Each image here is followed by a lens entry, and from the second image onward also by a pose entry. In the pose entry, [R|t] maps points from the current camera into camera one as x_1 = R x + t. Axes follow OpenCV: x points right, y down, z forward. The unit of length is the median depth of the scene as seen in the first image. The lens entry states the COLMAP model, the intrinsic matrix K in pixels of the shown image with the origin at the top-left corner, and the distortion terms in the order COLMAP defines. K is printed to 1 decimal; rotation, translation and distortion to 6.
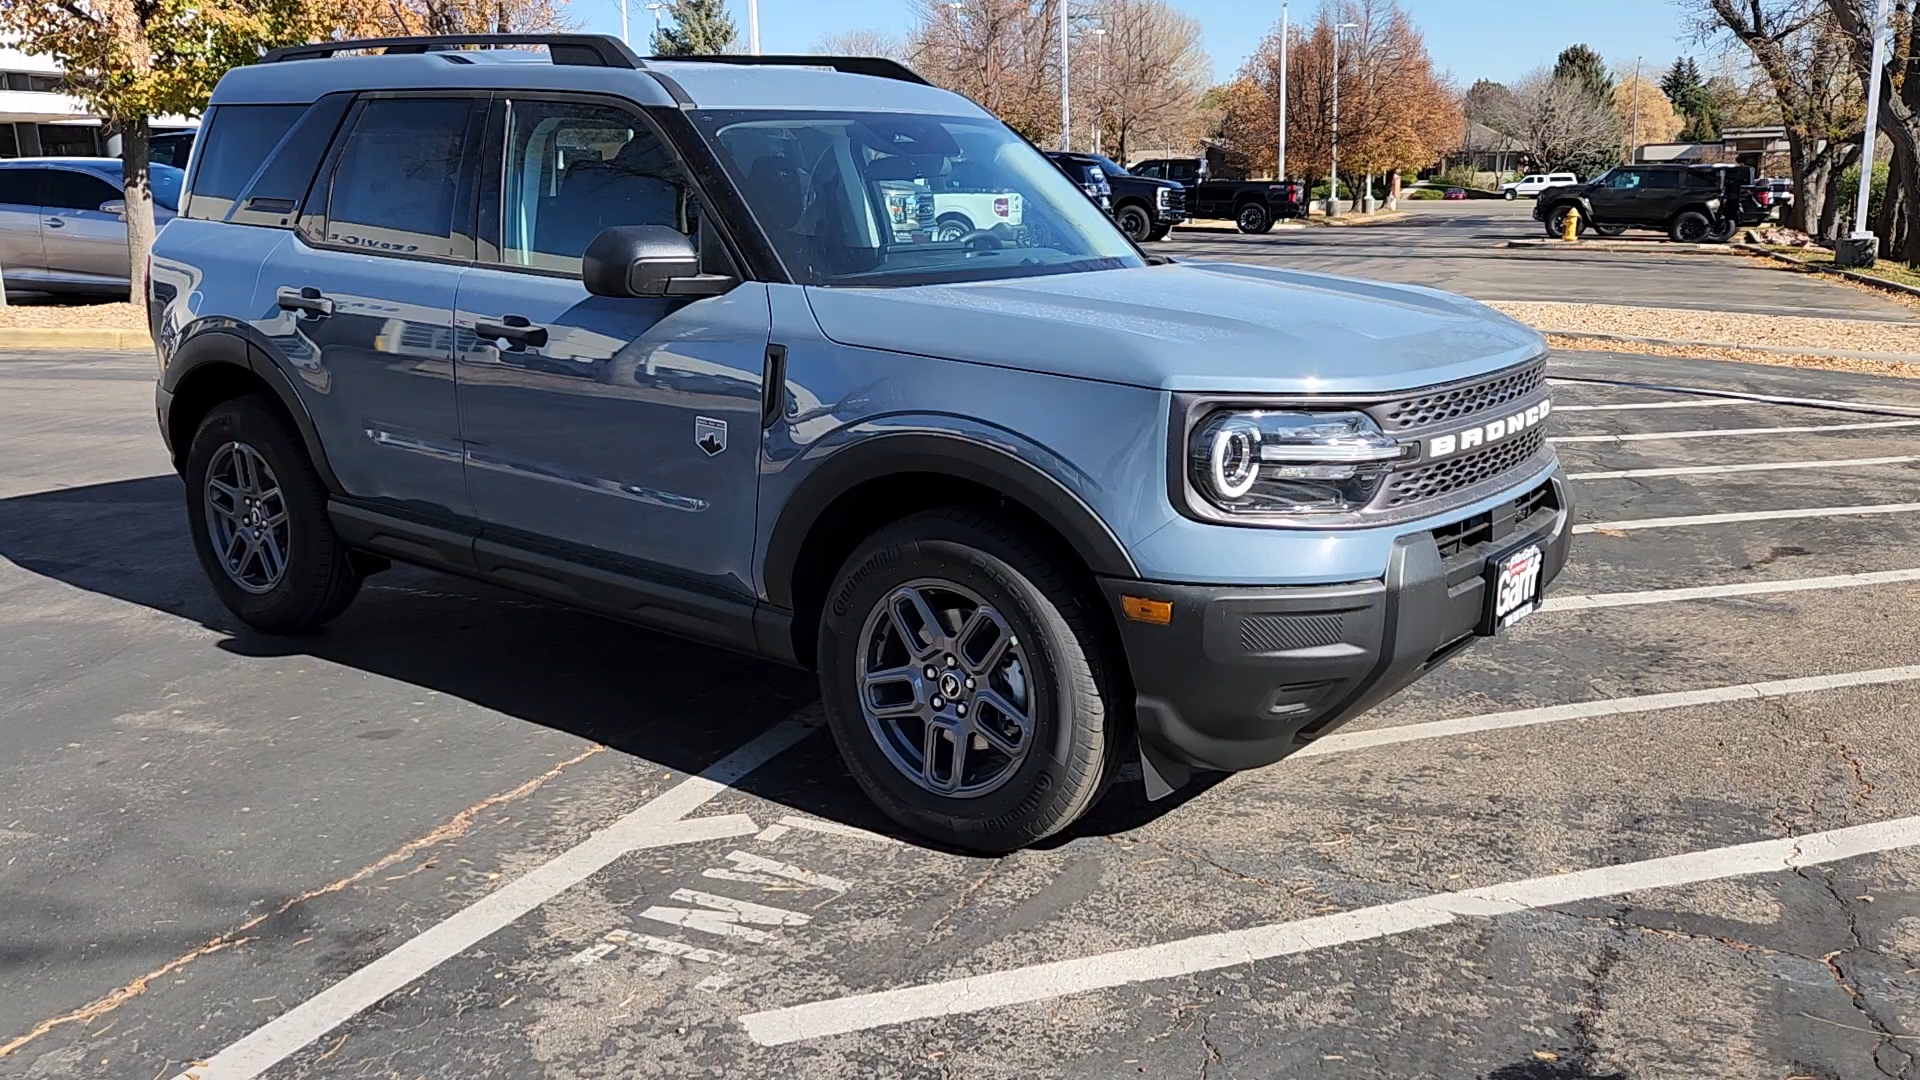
lens RADIAL K [[1630.4, 0, 942.0], [0, 1630.4, 538.9], [0, 0, 1]] dist [0.018786, 0.005247]
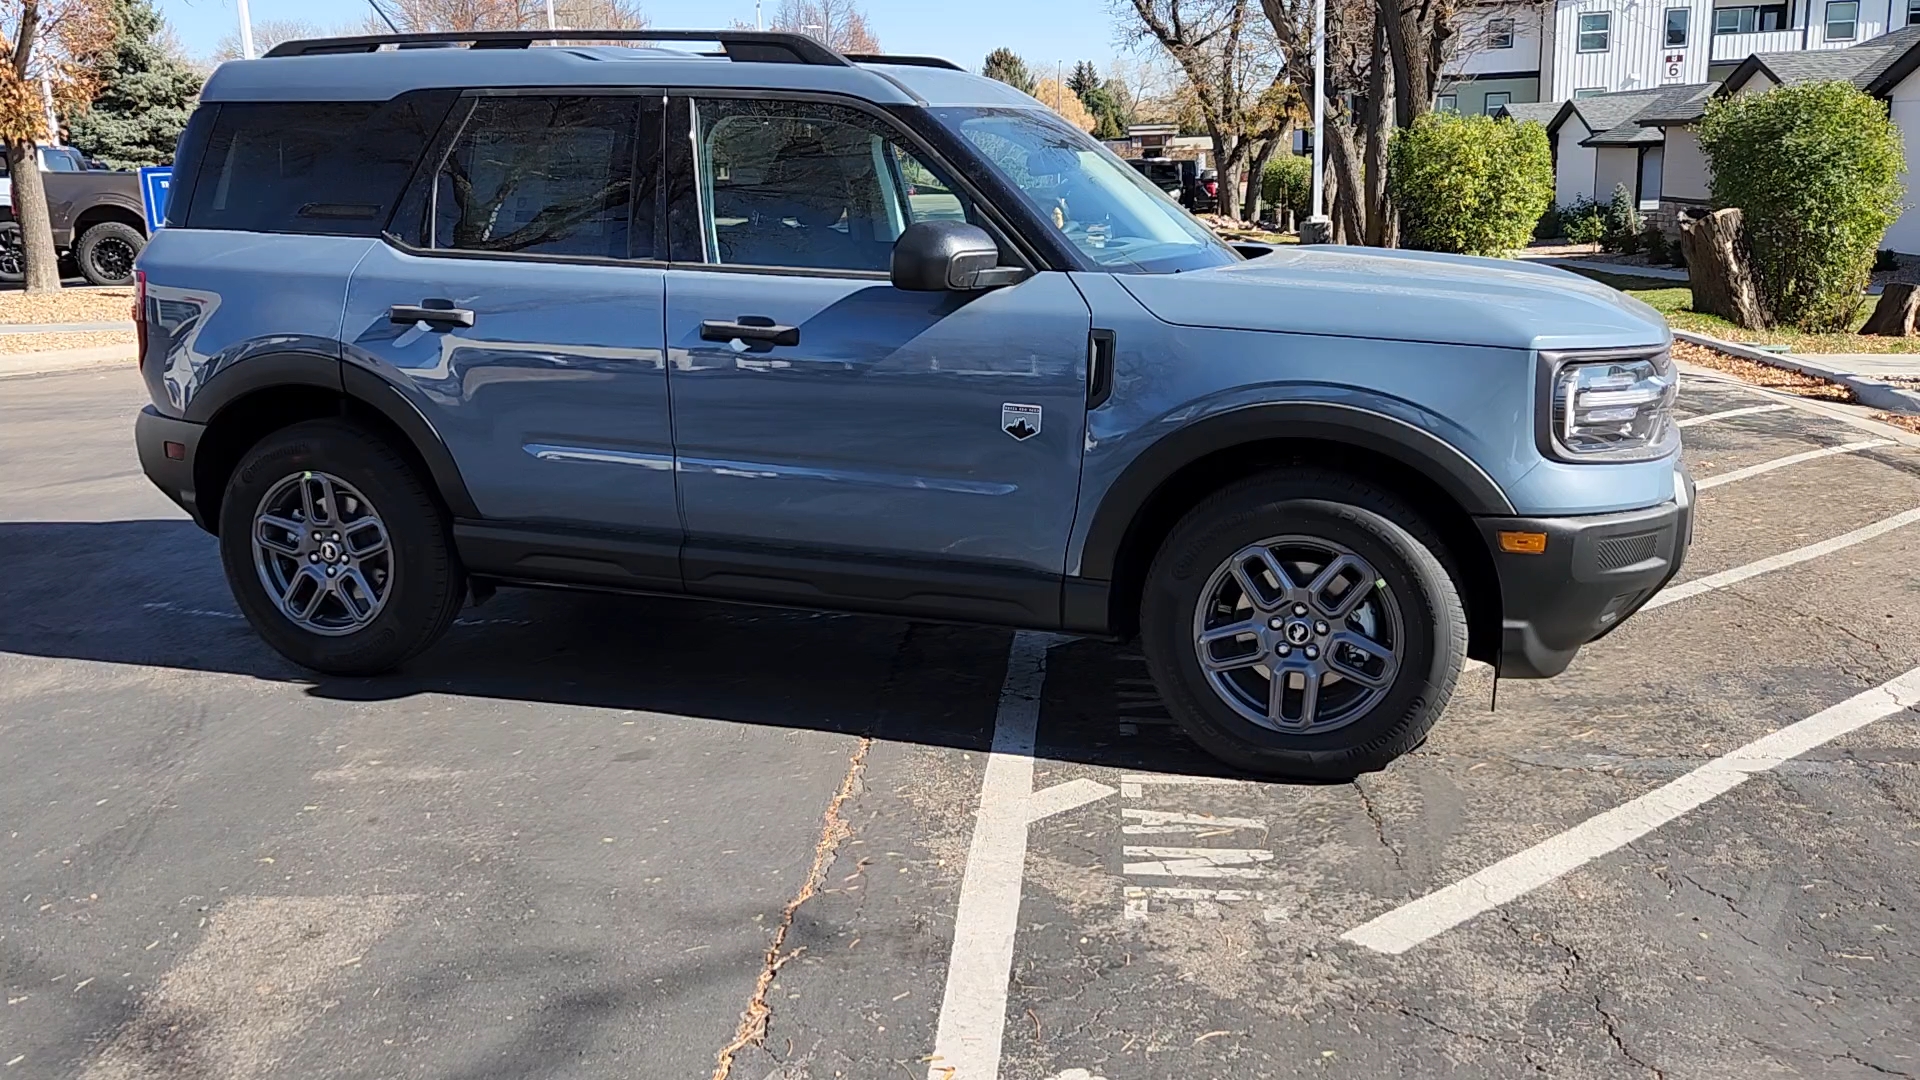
lens RADIAL K [[1630.4, 0, 942.0], [0, 1630.4, 538.9], [0, 0, 1]] dist [0.018786, 0.005247]
pose [[0.945272, -0.083543, 0.315408, -0.523072], [0.083214, 0.996426, 0.014536, -0.007798], [-0.315494, 0.012506, 0.948845, 0.032166]]
